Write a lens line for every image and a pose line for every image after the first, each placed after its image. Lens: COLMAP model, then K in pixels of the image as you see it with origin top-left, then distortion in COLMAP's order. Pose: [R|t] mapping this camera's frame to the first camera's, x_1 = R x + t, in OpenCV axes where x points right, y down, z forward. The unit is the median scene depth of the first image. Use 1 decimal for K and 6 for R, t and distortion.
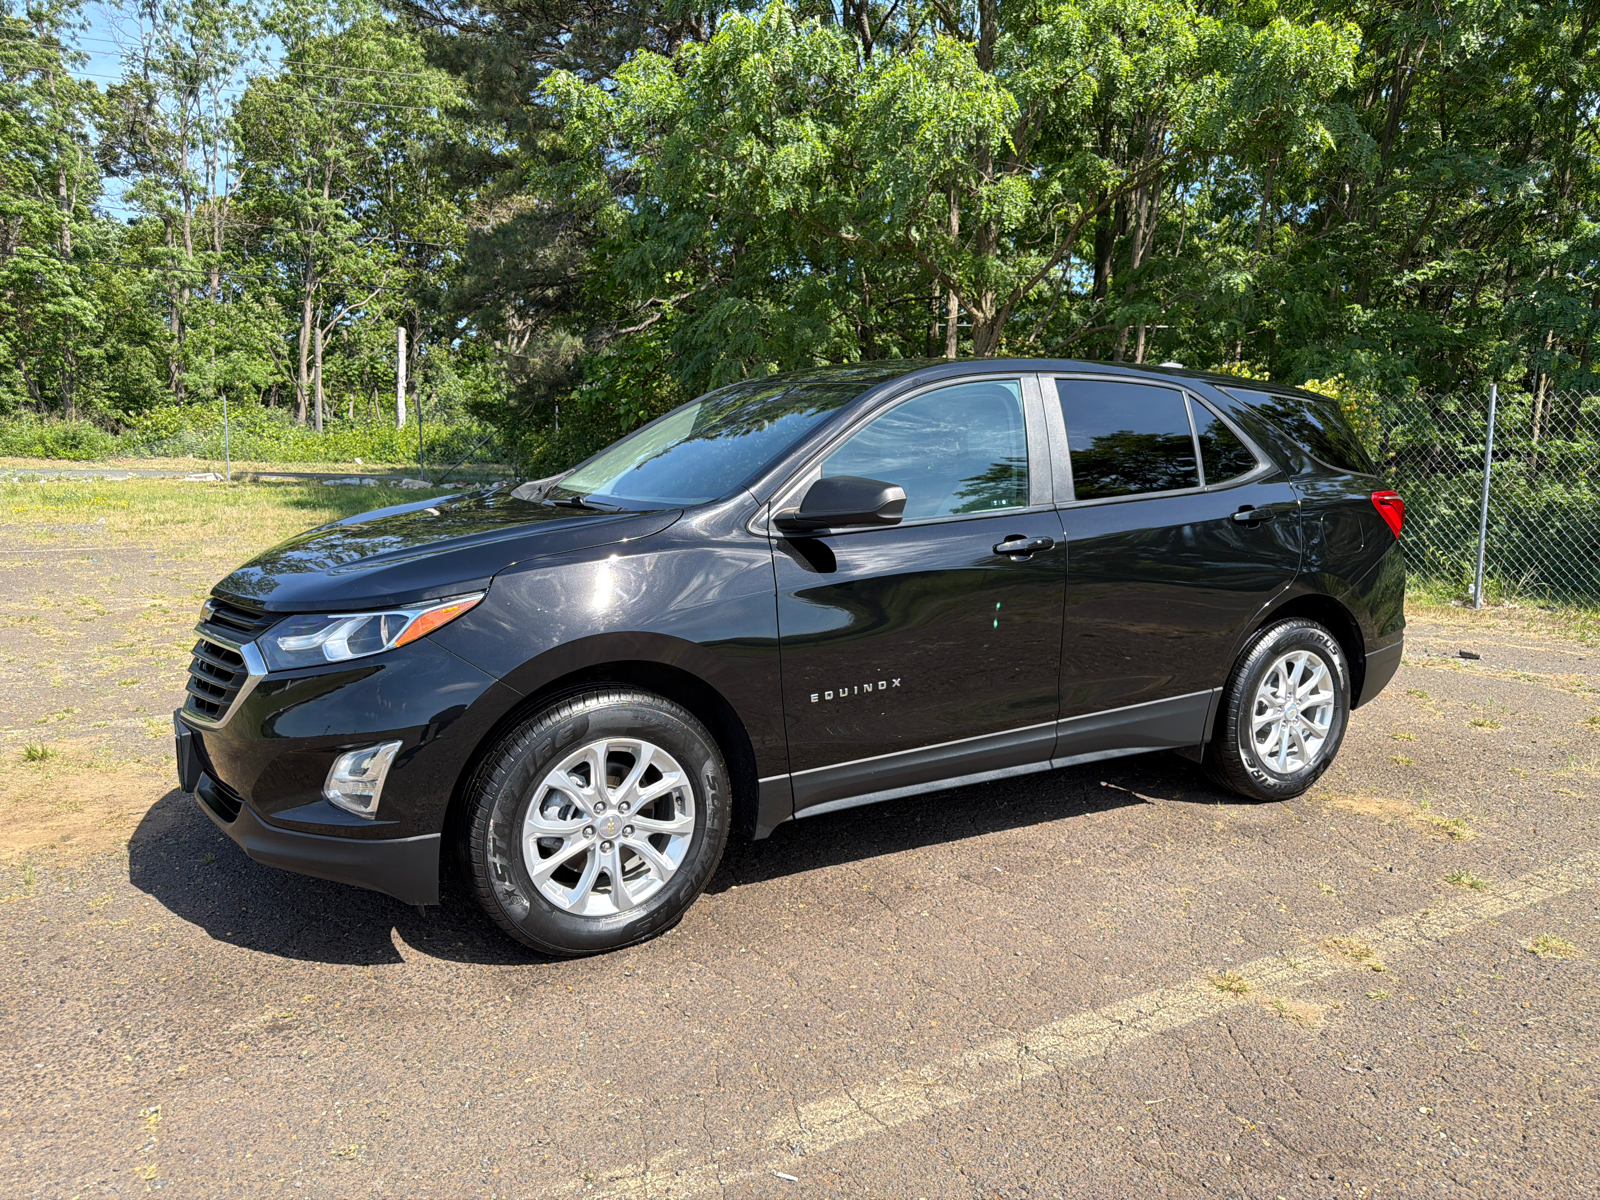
lens RADIAL K [[1151.0, 0, 801.7], [0, 1151.0, 598.2], [0, 0, 1]] dist [0.057810, -0.093970]
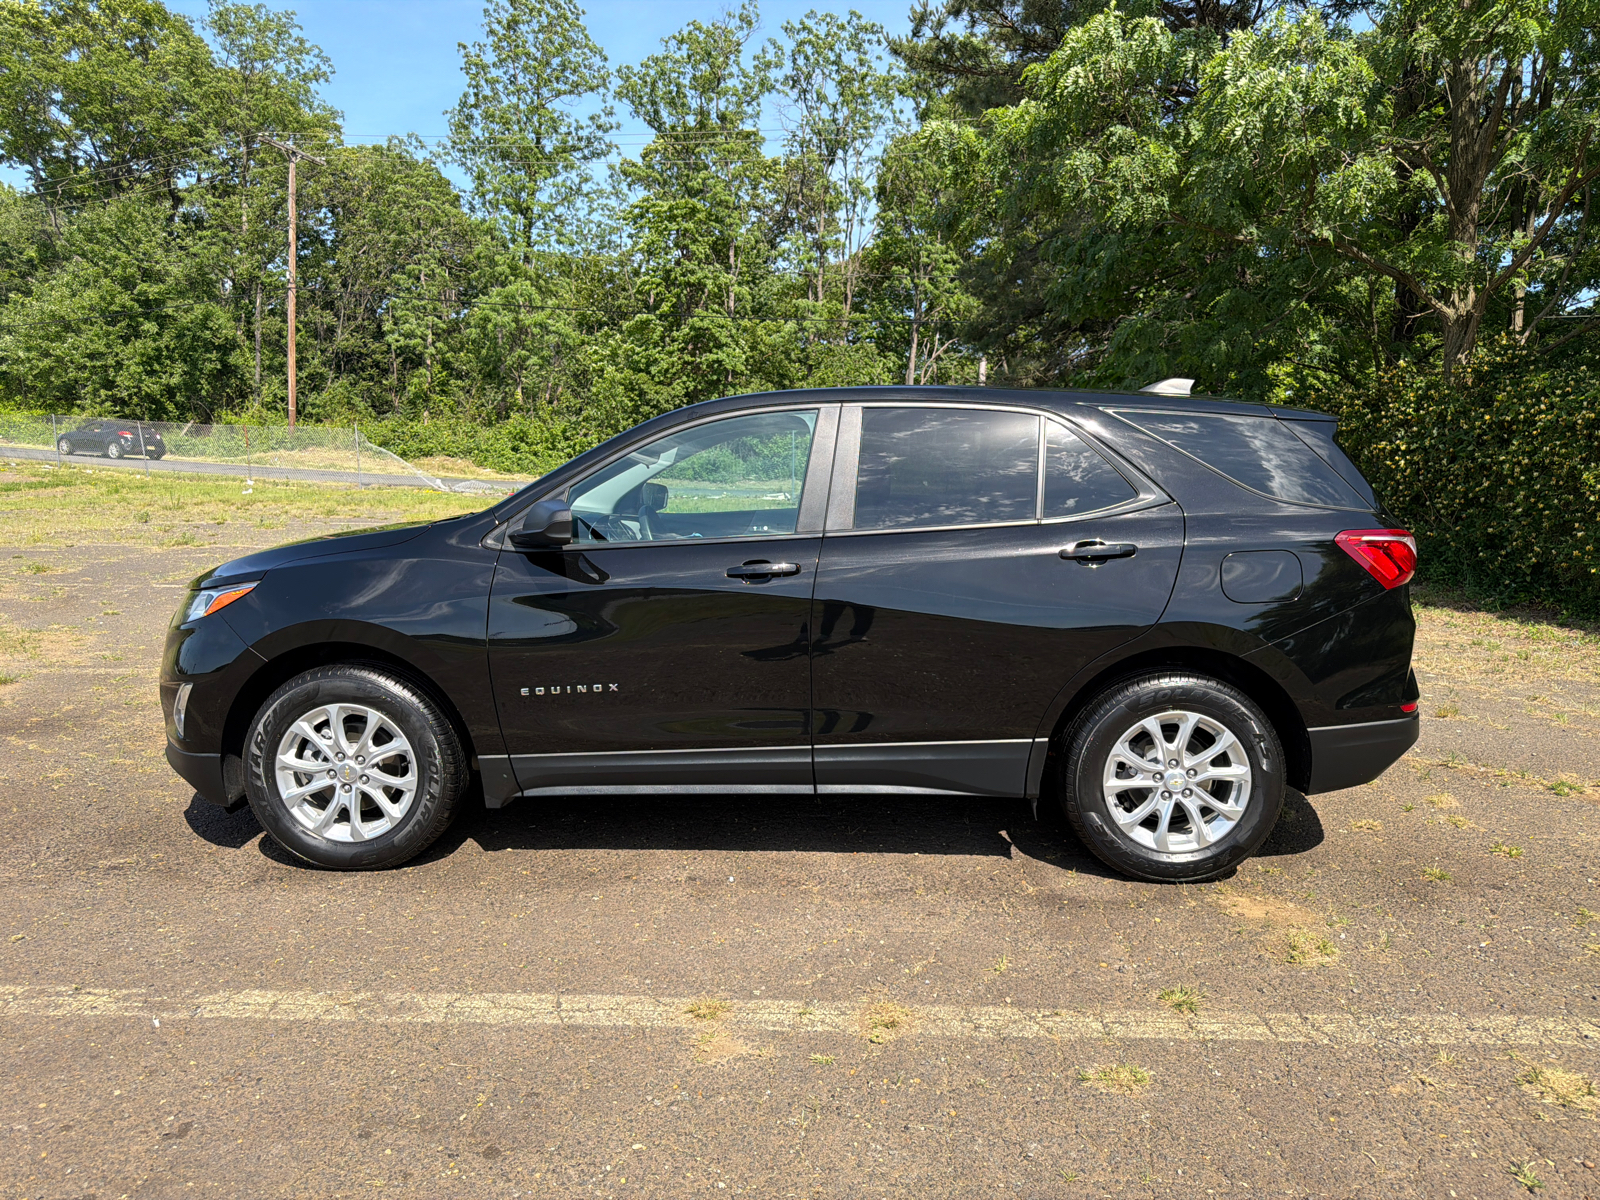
lens RADIAL K [[1166.1, 0, 801.7], [0, 1166.1, 596.5], [0, 0, 1]] dist [-0.000041, 0.000160]
pose [[0.839673, 0.052660, -0.540533, 0.864239], [-0.063352, 0.997991, -0.001186, -0.023961], [0.539384, 0.035240, 0.841322, 0.168066]]
